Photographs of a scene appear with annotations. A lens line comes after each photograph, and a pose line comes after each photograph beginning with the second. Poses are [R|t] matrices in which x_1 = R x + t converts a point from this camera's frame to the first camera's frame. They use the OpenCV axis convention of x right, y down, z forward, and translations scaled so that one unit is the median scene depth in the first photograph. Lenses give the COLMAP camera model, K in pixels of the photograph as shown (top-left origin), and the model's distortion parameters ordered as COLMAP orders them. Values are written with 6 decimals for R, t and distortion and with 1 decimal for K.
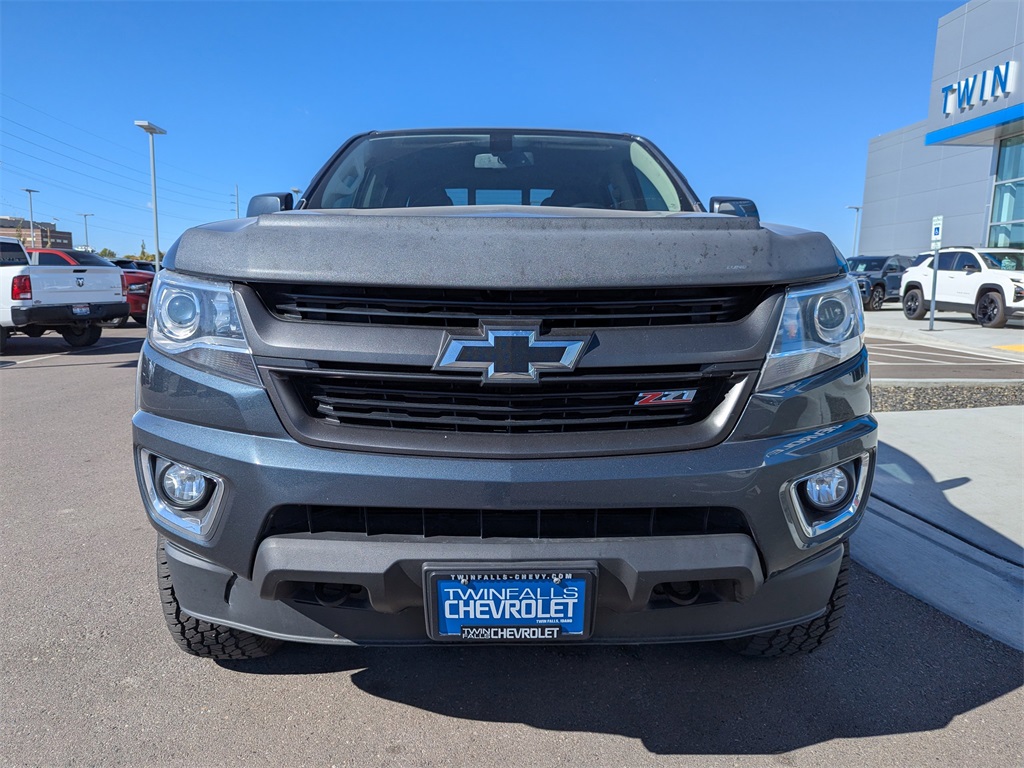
lens RADIAL K [[734.1, 0, 502.2], [0, 734.1, 387.1], [0, 0, 1]] dist [0.017874, -0.006939]
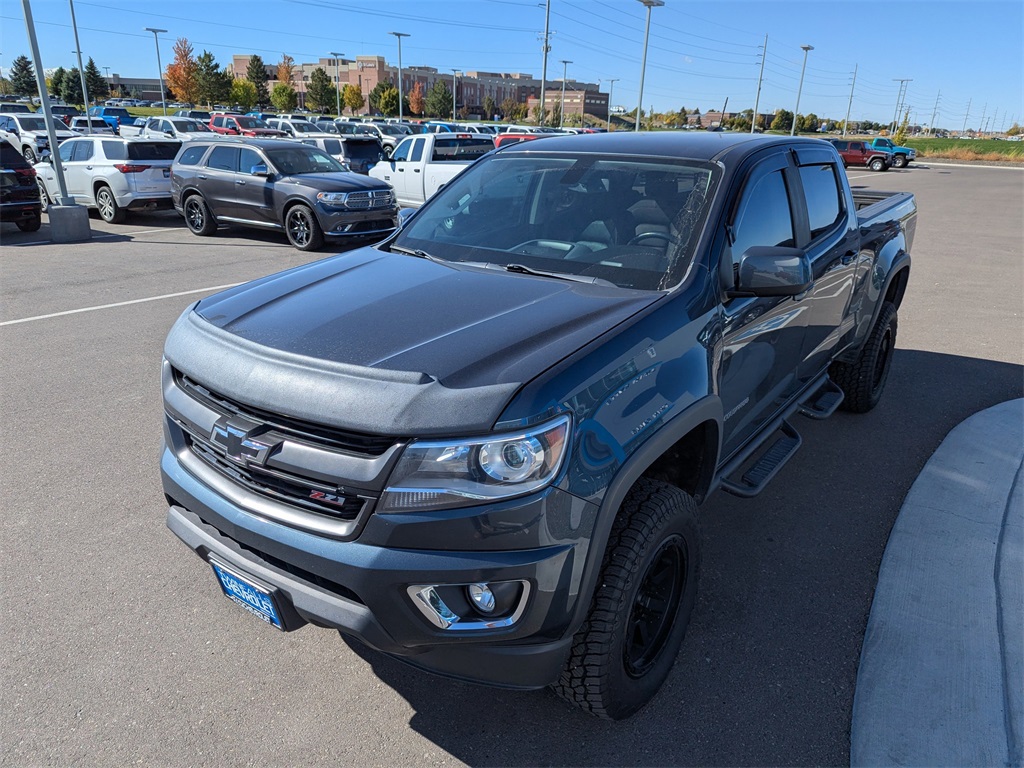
lens RADIAL K [[729.4, 0, 512.0], [0, 729.4, 384.0], [0, 0, 1]] dist [0.047317, -0.045341]
pose [[0.796096, 0.204180, -0.569686, 1.114990], [-0.099269, 0.972672, 0.209892, -0.464395], [0.596973, -0.110542, 0.794609, 0.124674]]
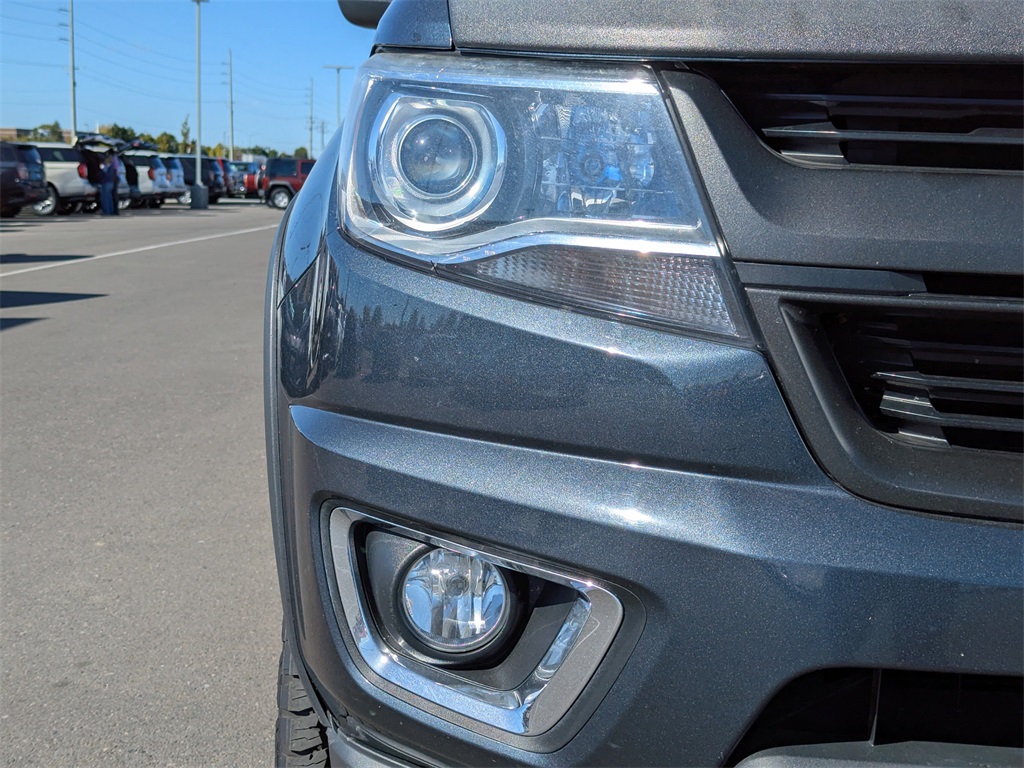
lens RADIAL K [[1446.7, 0, 512.0], [0, 1446.7, 384.0], [0, 0, 1]] dist [0.161408, -0.617821]
pose [[0.998803, 0.005601, -0.048592, -0.367250], [-0.005823, 0.999973, -0.004427, 0.021162], [0.048565, 0.004705, 0.998809, 0.233288]]
